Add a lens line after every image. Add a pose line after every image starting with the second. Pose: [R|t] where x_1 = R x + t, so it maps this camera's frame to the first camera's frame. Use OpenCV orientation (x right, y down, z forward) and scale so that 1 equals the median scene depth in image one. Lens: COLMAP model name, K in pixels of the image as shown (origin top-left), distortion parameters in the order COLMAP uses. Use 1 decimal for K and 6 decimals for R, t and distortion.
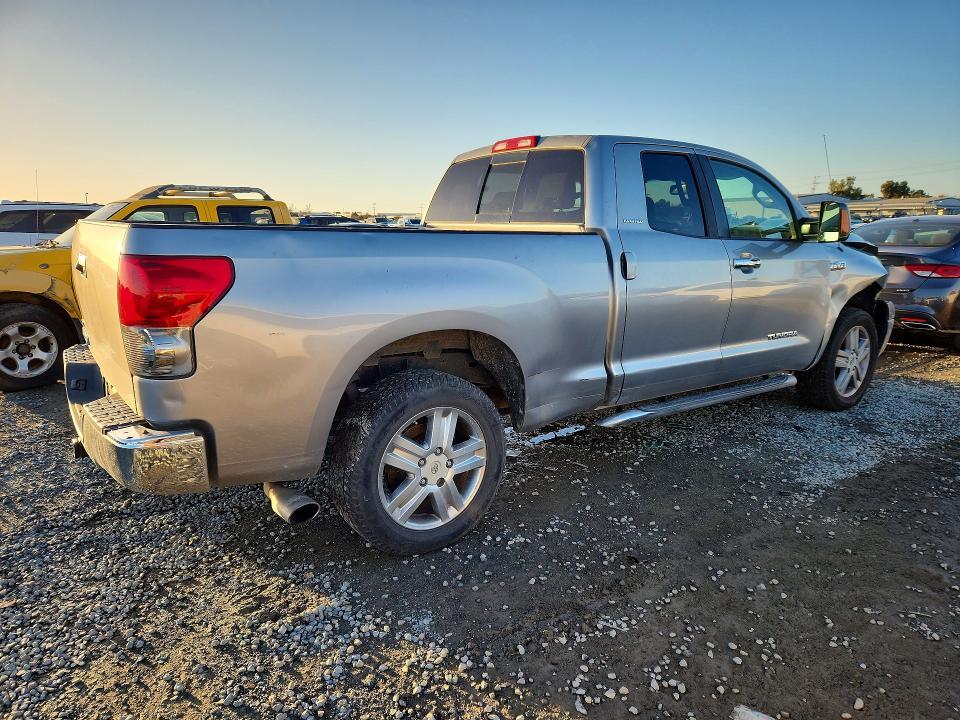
lens RADIAL K [[659.2, 0, 480.0], [0, 659.2, 360.0], [0, 0, 1]] dist [0.000588, -0.003914]
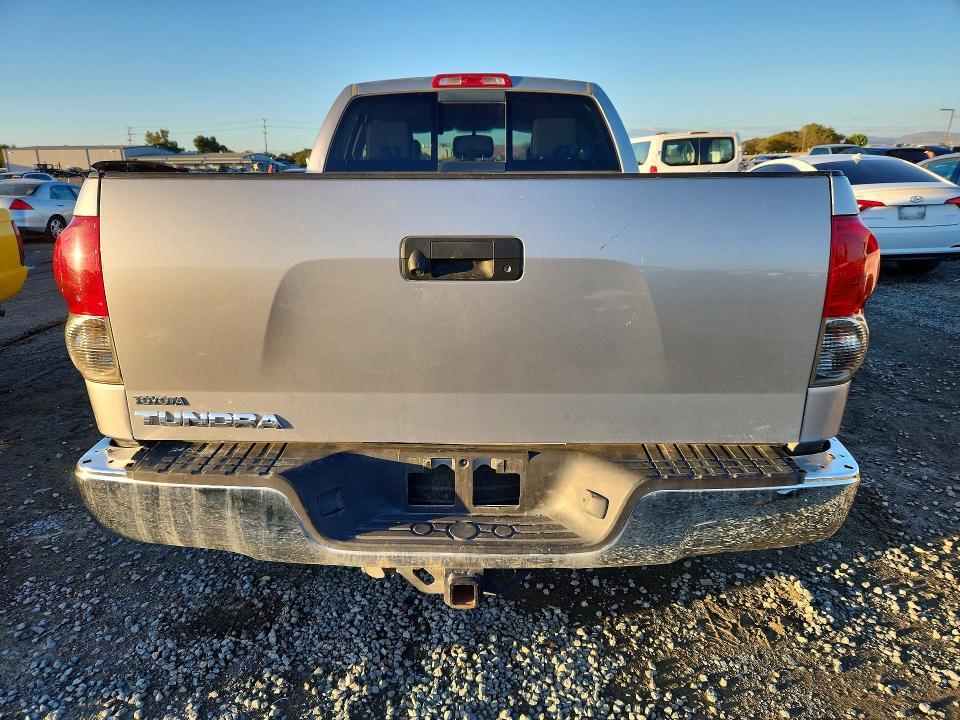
lens RADIAL K [[659.2, 0, 480.0], [0, 659.2, 360.0], [0, 0, 1]] dist [0.000588, -0.003914]
pose [[0.586429, -0.217929, 0.780133, -0.686946], [0.165268, 0.975058, 0.148149, -0.089389], [-0.792961, 0.042053, 0.607819, 0.456104]]
